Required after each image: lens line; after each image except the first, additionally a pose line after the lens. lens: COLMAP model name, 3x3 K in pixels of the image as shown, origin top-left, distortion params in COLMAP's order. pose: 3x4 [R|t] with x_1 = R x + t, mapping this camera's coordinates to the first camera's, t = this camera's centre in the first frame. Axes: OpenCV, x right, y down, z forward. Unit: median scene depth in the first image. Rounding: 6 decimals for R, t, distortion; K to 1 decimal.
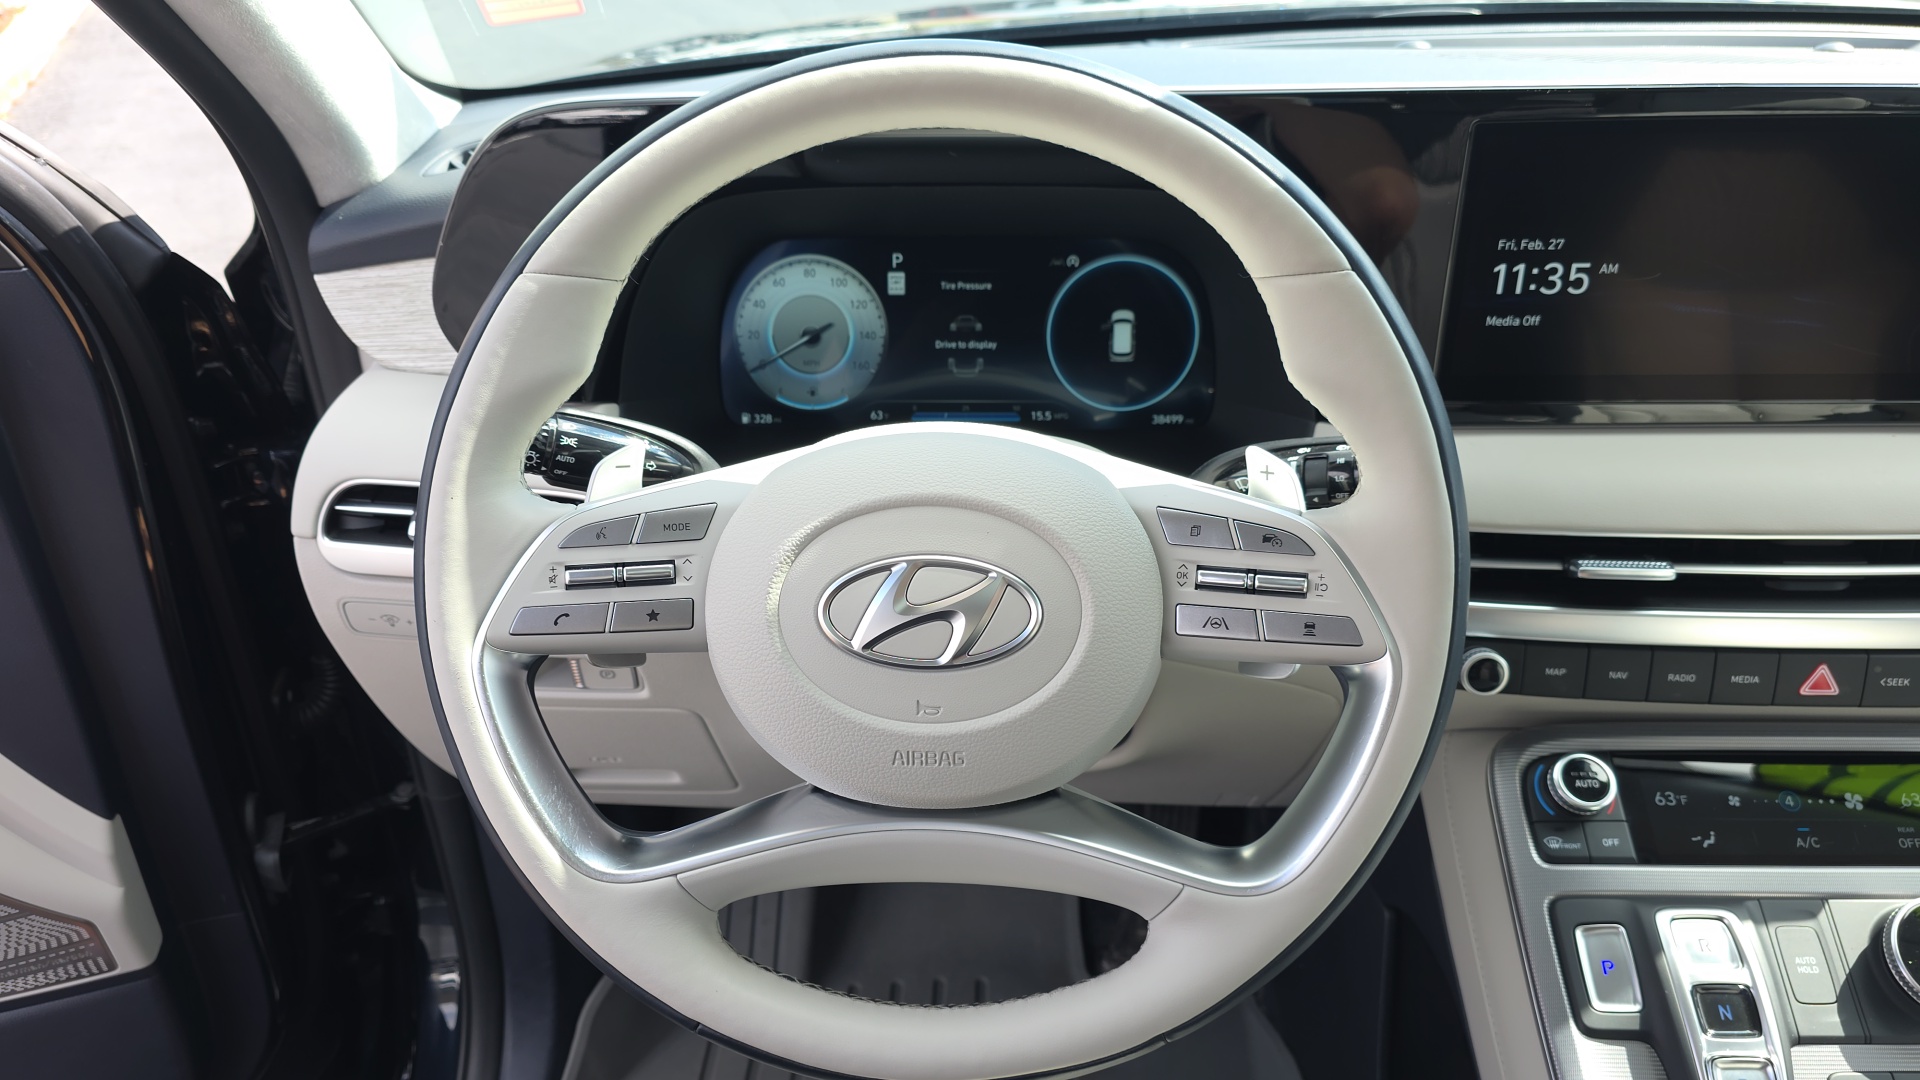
lens RADIAL K [[1302.5, 0, 940.3], [0, 1302.5, 532.4], [0, 0, 1]] dist [0.077705, -0.096485]
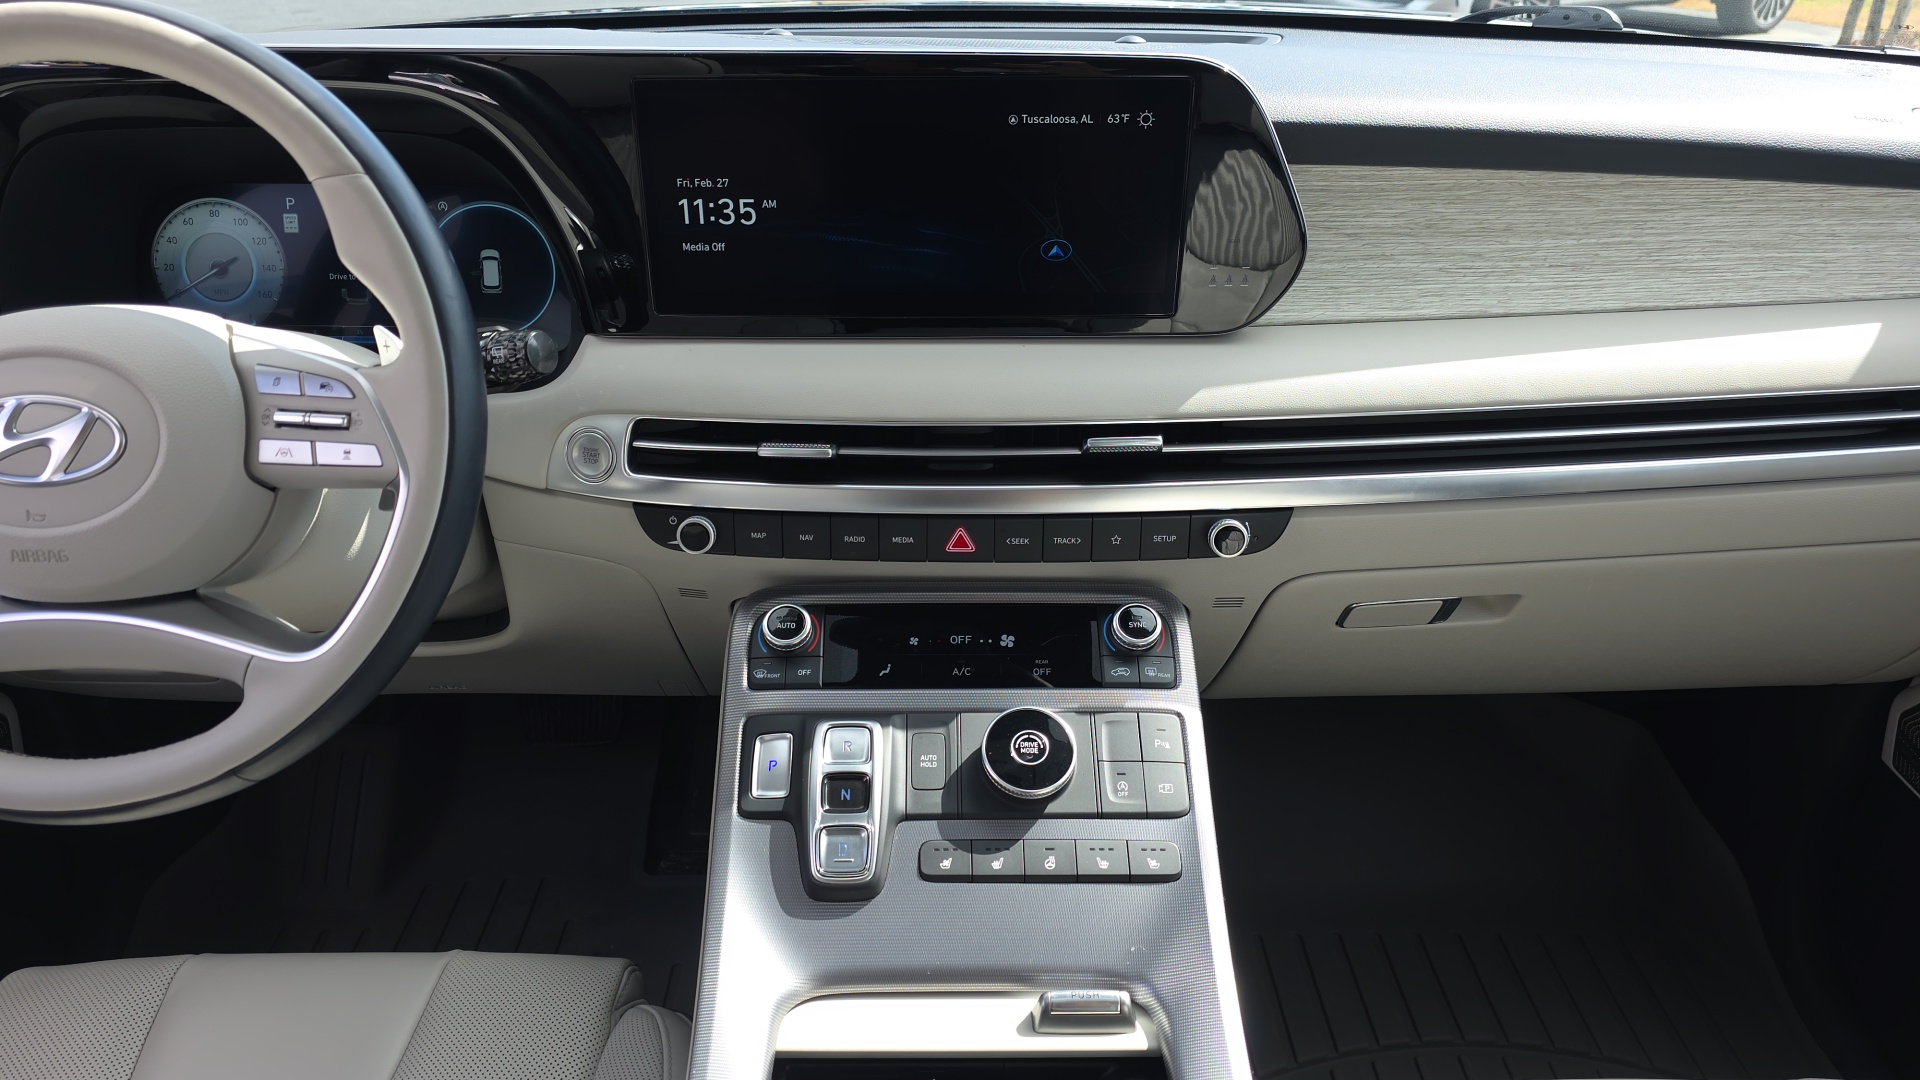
lens RADIAL K [[1301.0, 0, 948.1], [0, 1301.0, 569.7], [0, 0, 1]] dist [0.053326, -0.057549]
pose [[0.999040, -0.002146, 0.043755, 0.618453], [0.001809, 0.999969, 0.007726, 0.134952], [-0.043770, -0.007639, 0.999012, -0.238383]]
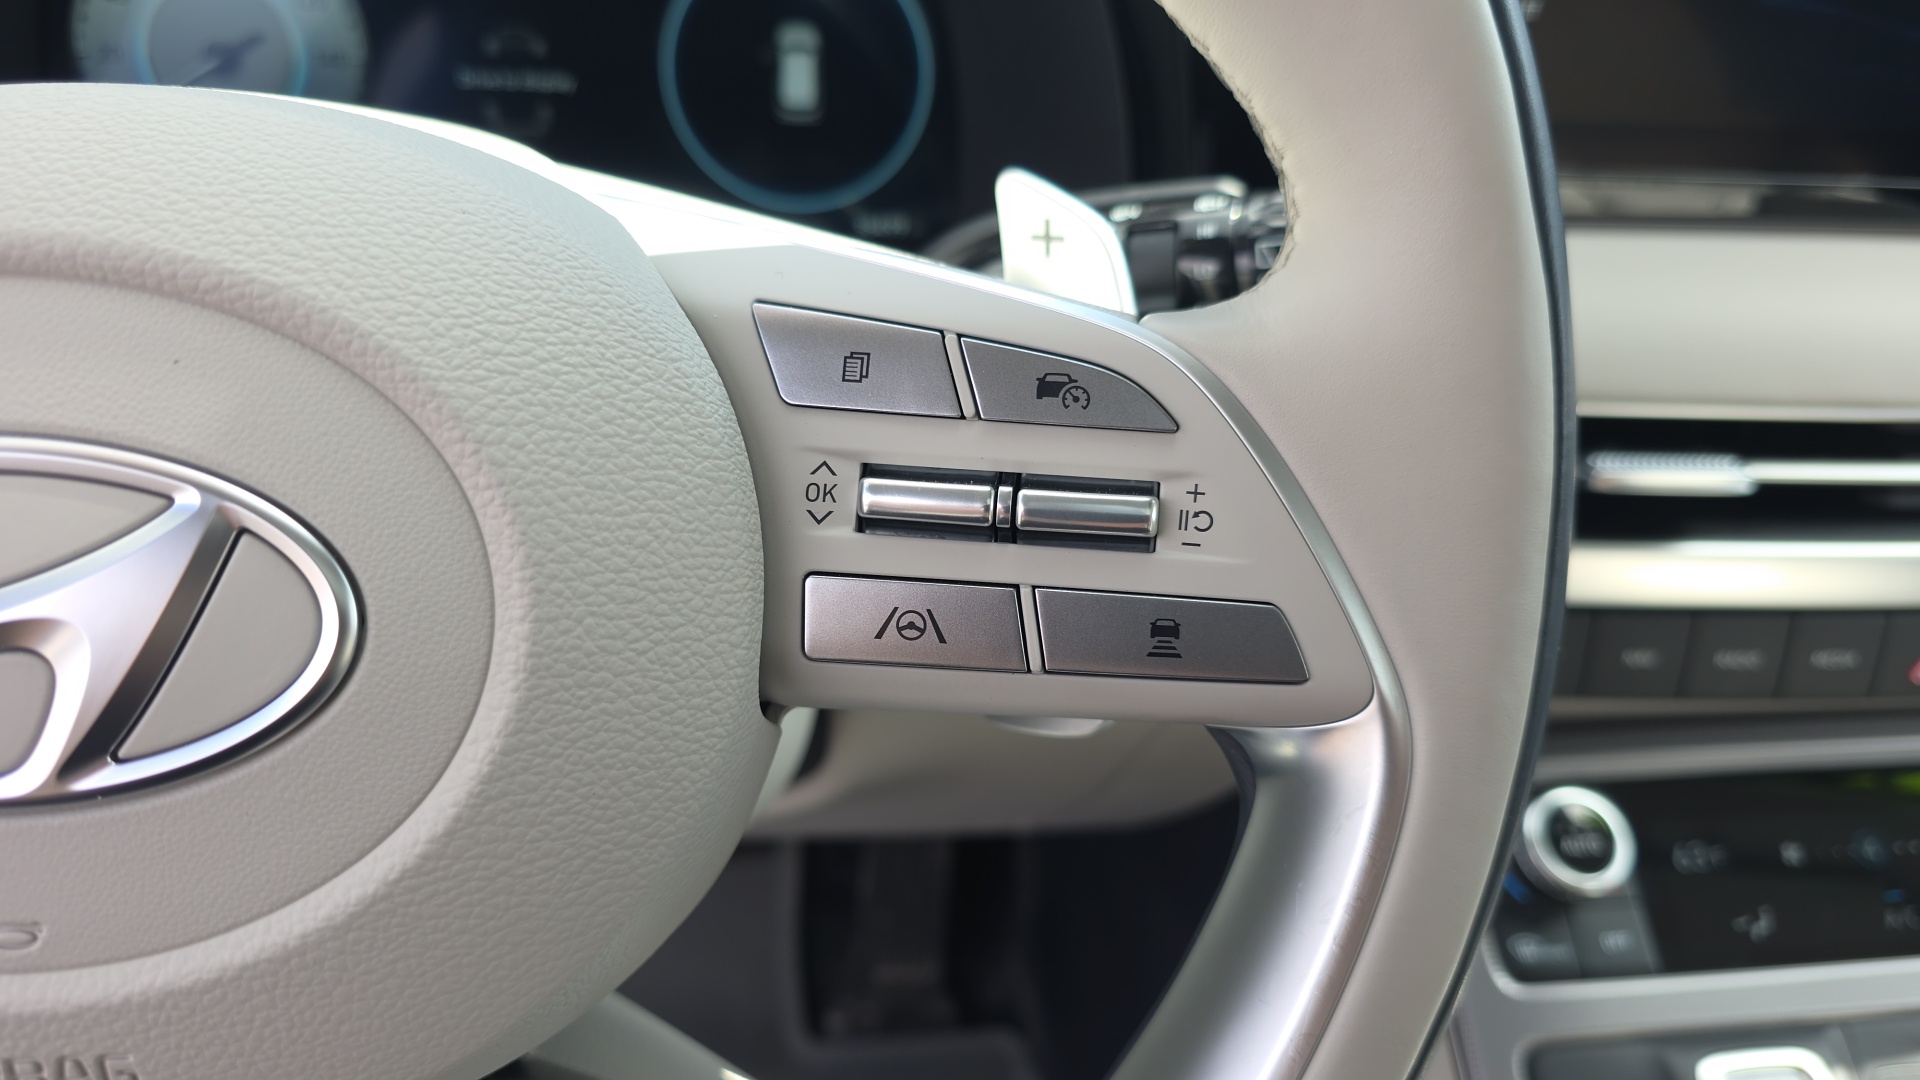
lens RADIAL K [[1378.5, 0, 960.0], [0, 1378.5, 540.0], [0, 0, 1]] dist [-0.004794, -0.002325]
pose [[0.983499, -0.018898, 0.179922, 0.121090], [0.007396, 0.997898, 0.064388, 0.017020], [-0.180760, -0.061995, 0.981571, 0.486400]]
